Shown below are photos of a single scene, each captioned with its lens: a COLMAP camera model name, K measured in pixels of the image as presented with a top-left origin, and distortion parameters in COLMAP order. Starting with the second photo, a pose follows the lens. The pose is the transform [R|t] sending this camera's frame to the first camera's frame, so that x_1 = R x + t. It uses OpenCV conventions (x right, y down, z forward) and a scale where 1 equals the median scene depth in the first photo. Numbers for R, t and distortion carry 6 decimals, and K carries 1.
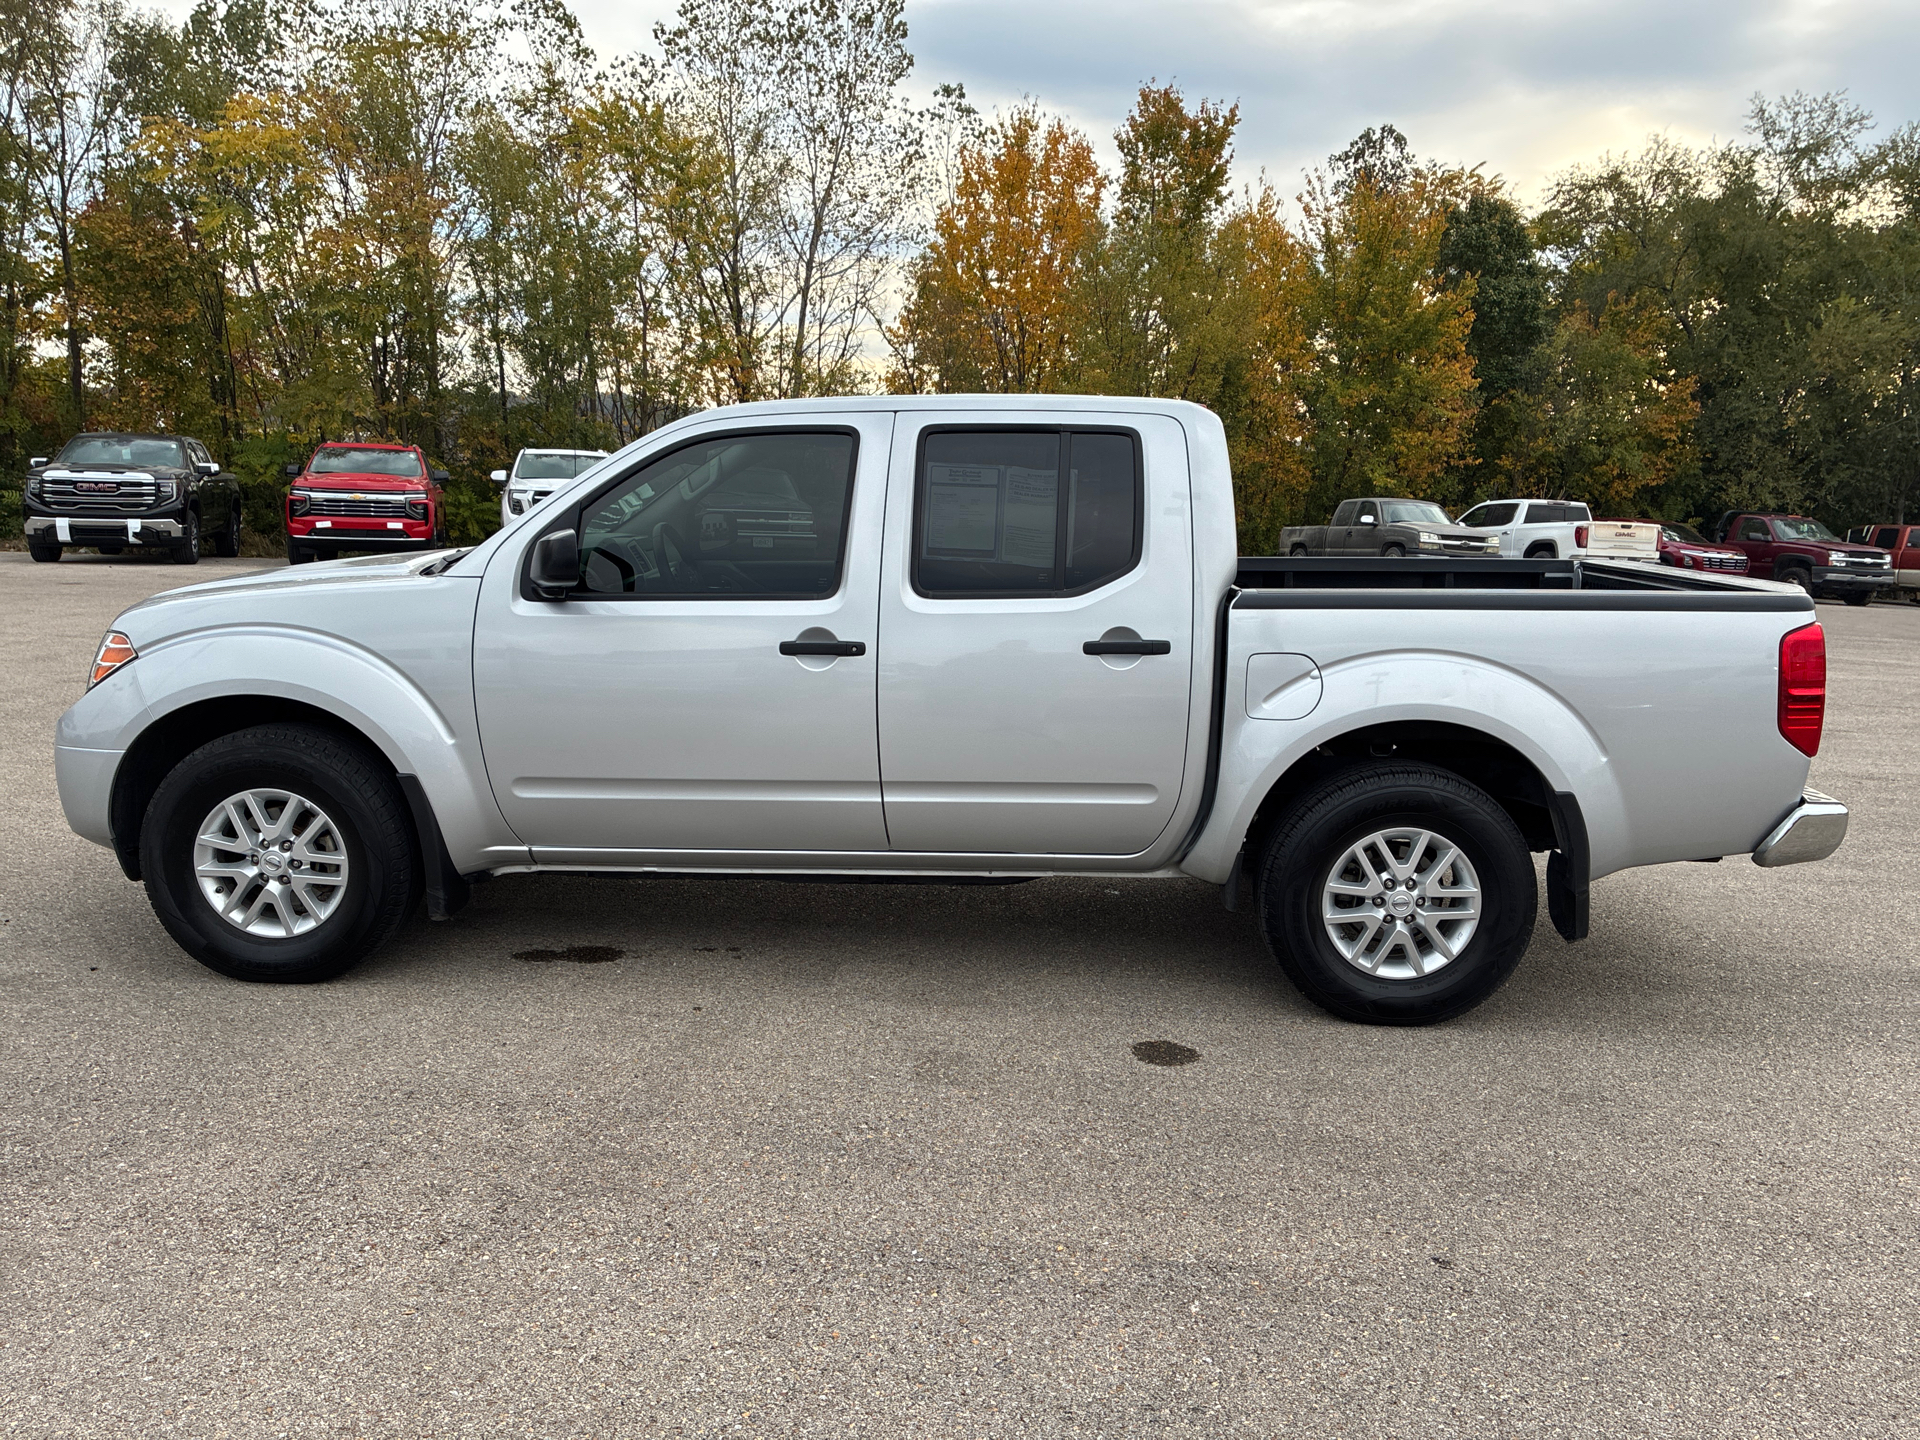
lens RADIAL K [[1458.8, 0, 971.1], [0, 1458.8, 724.6], [0, 0, 1]] dist [0.059944, -0.079334]
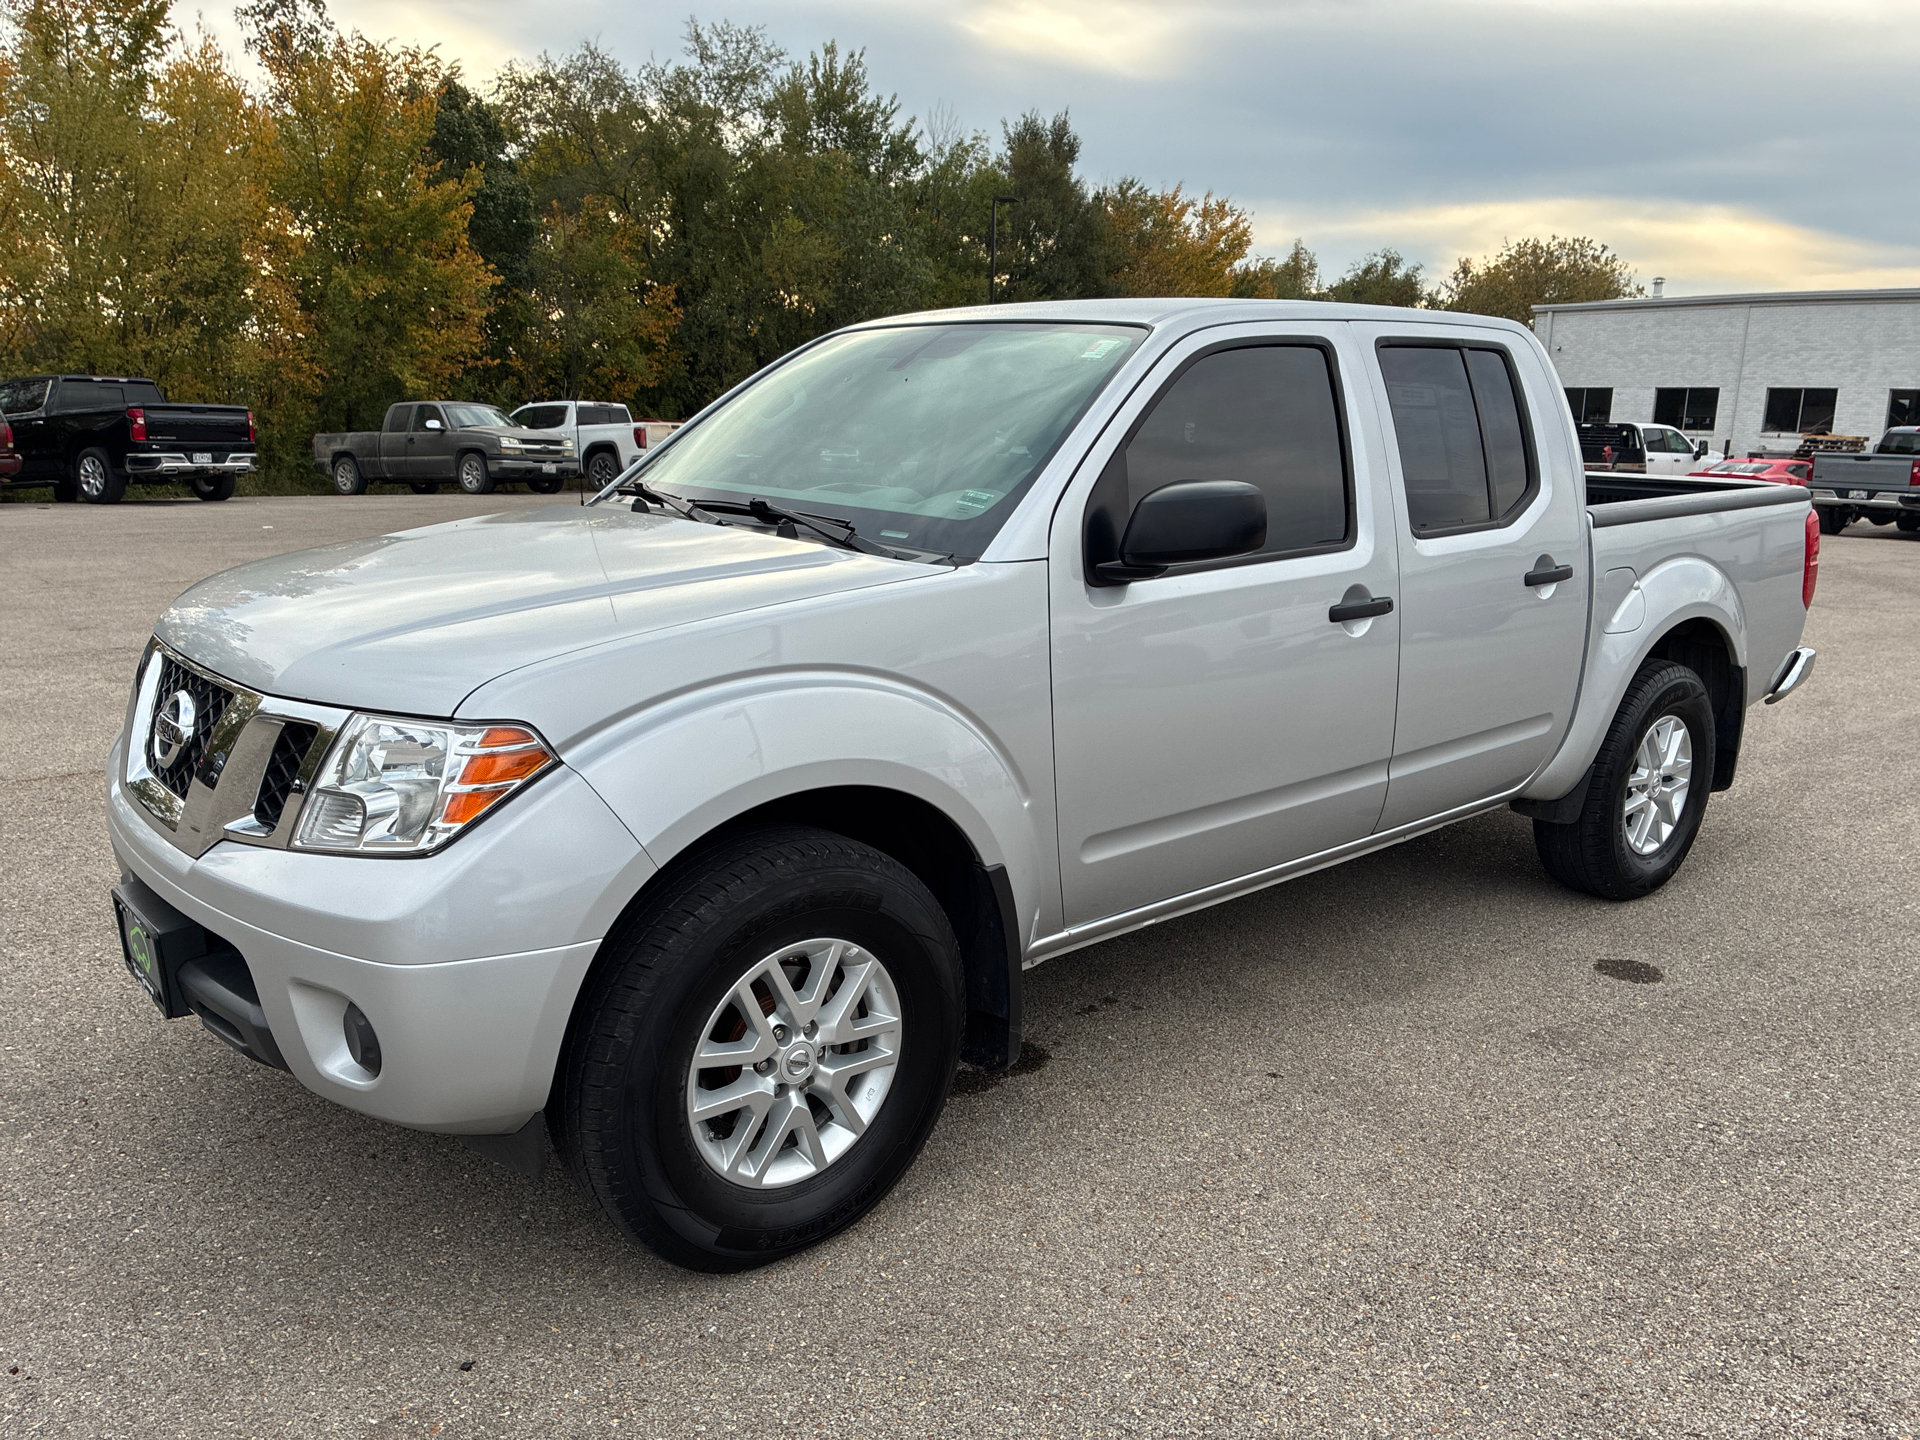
lens RADIAL K [[1458.8, 0, 951.3], [0, 1458.8, 712.0], [0, 0, 1]] dist [0.059944, -0.079334]
pose [[0.736046, -0.151318, 0.659802, -0.809663], [0.112433, 0.988485, 0.101273, -0.102647], [-0.667529, -0.000358, 0.744584, 0.519367]]
